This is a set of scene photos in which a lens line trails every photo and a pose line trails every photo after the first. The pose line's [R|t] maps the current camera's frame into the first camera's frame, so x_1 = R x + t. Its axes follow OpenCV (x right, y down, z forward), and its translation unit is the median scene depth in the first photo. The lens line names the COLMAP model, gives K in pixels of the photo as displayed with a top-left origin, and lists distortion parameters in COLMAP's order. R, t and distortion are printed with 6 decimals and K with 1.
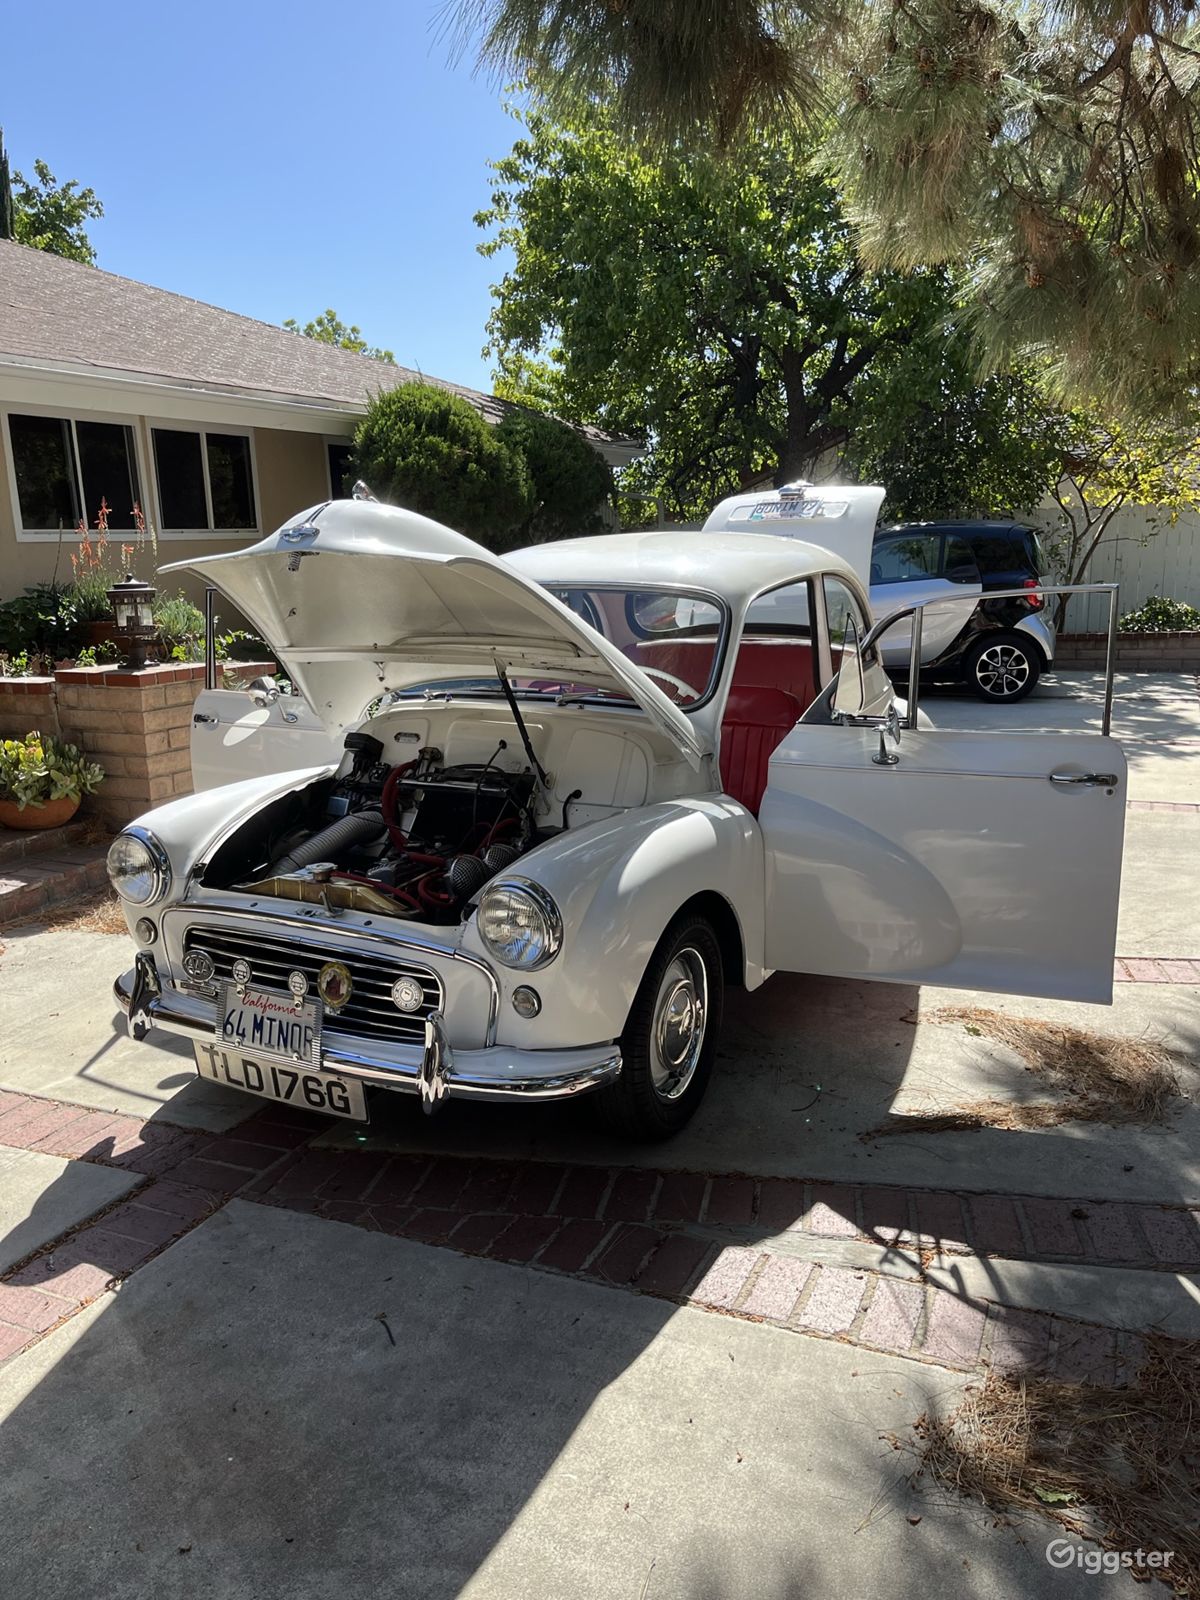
lens RADIAL K [[1186.8, 0, 605.0], [0, 1186.8, 807.1], [0, 0, 1]] dist [0.032798, -0.030354]
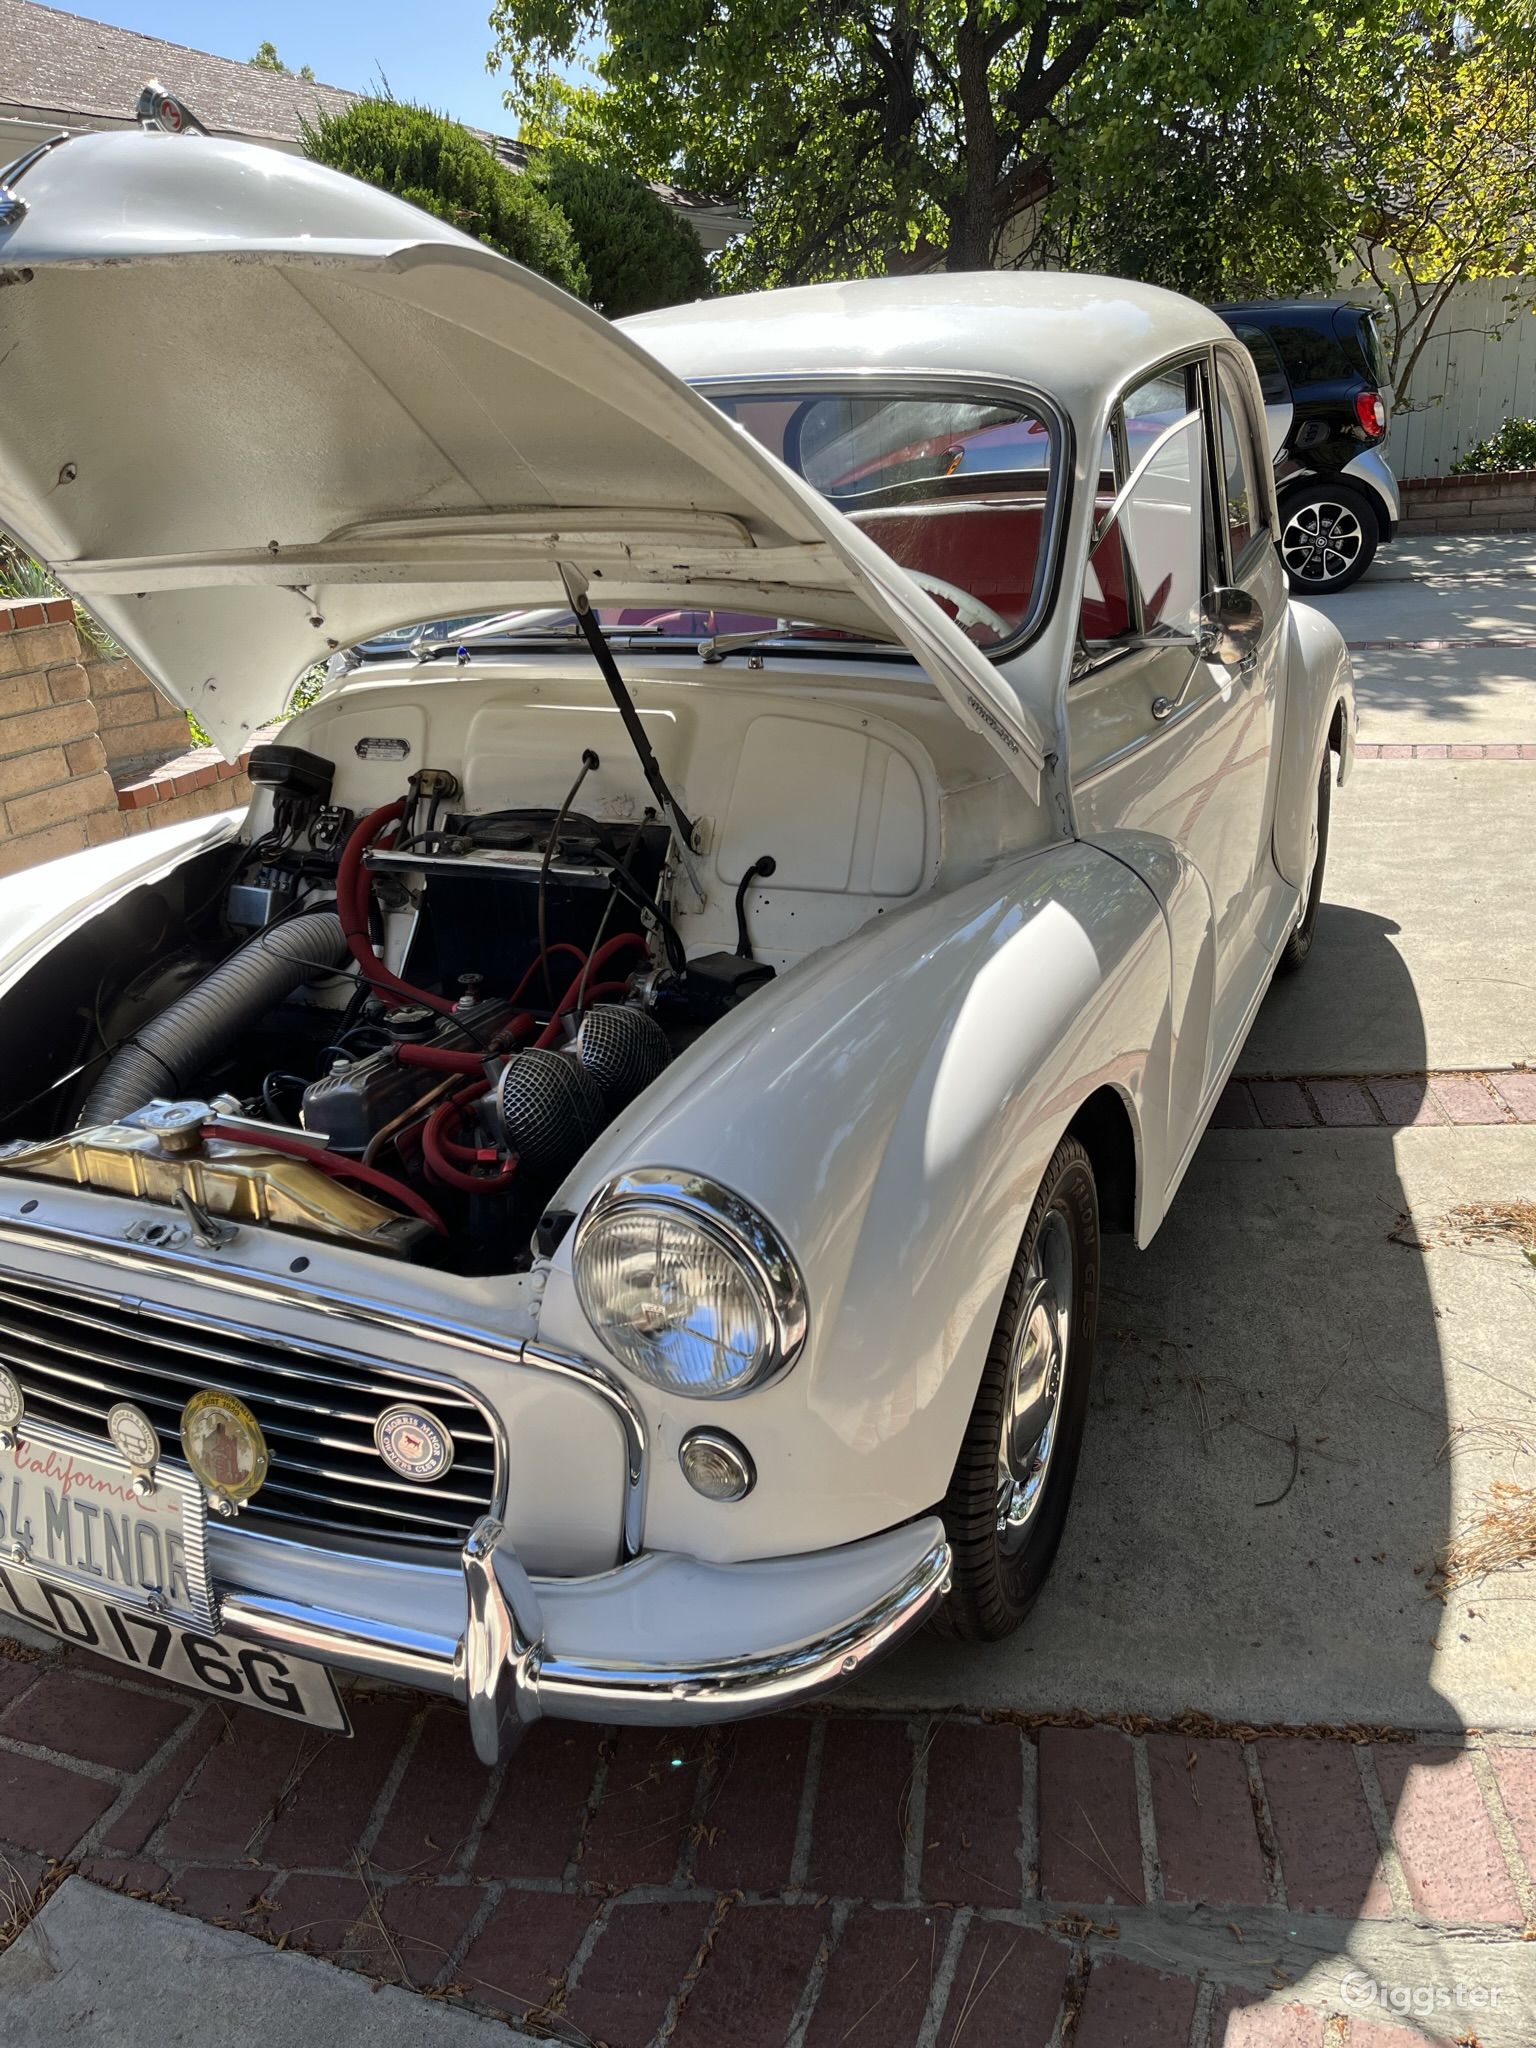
lens RADIAL K [[1519.1, 0, 774.4], [0, 1519.1, 1033.1], [0, 0, 1]] dist [0.032798, -0.030354]
pose [[0.997409, -0.063639, 0.033560, -0.043713], [0.056625, 0.982127, 0.179497, -0.052281], [-0.044383, -0.177132, 0.983186, 0.420749]]
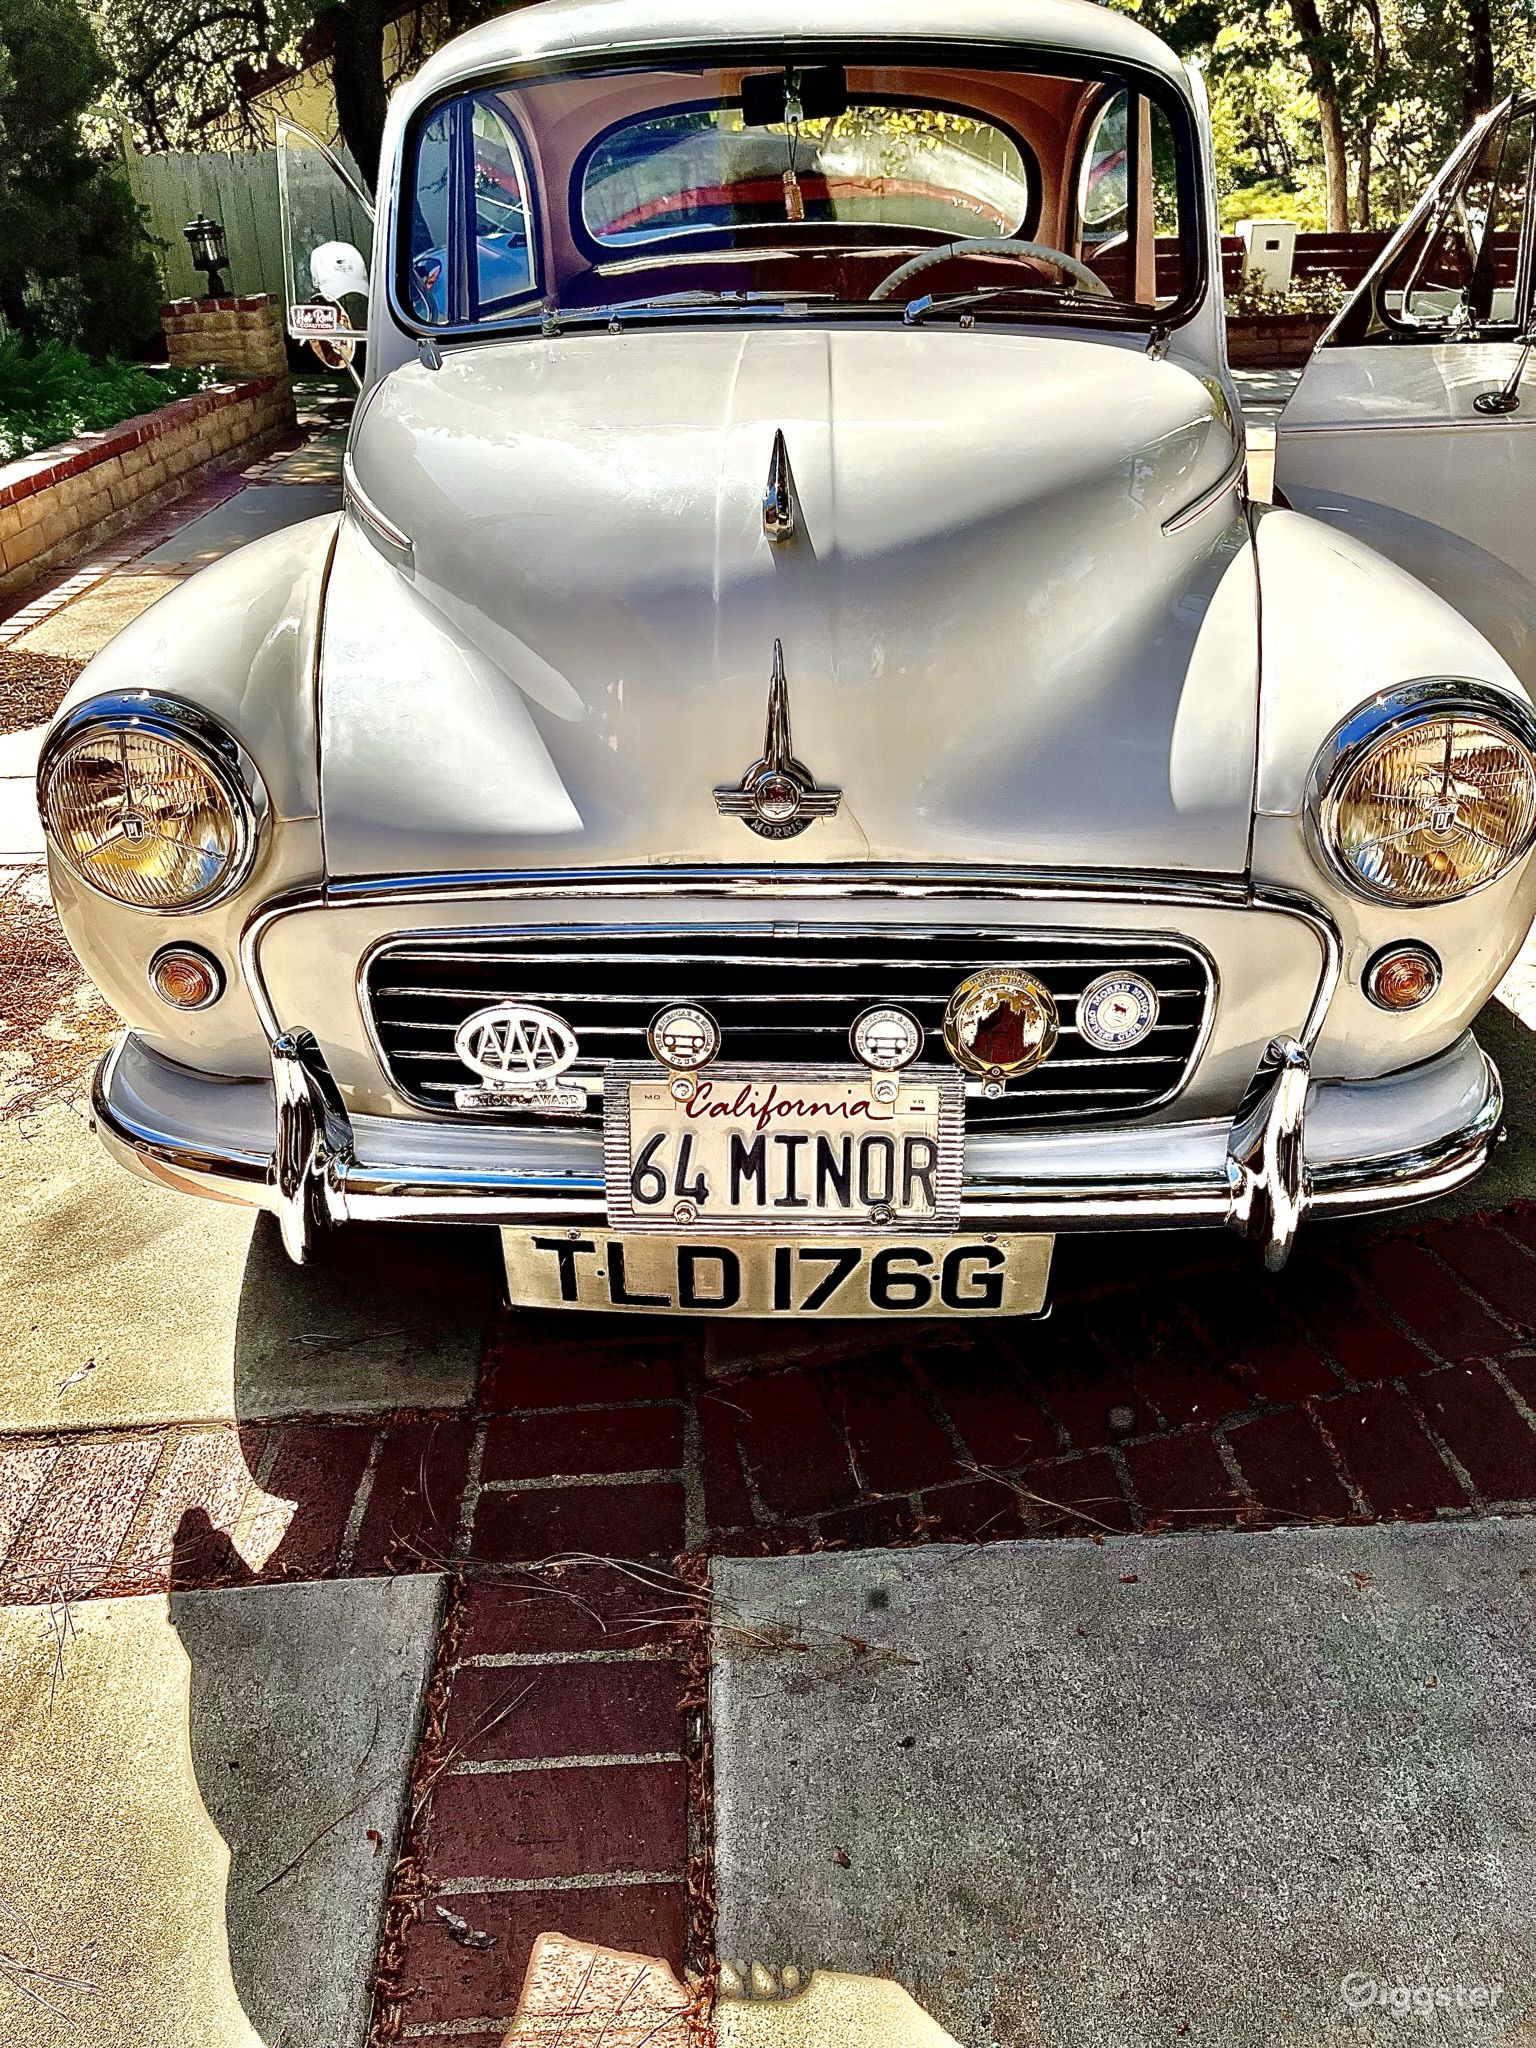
lens RADIAL K [[1519.1, 0, 774.4], [0, 1519.1, 1033.1], [0, 0, 1]] dist [0.032798, -0.030354]
pose [[0.891614, -0.202568, 0.404958, -0.400355], [0.085610, 0.953635, 0.288534, 0.001625], [-0.444629, -0.222592, 0.867616, 0.485639]]
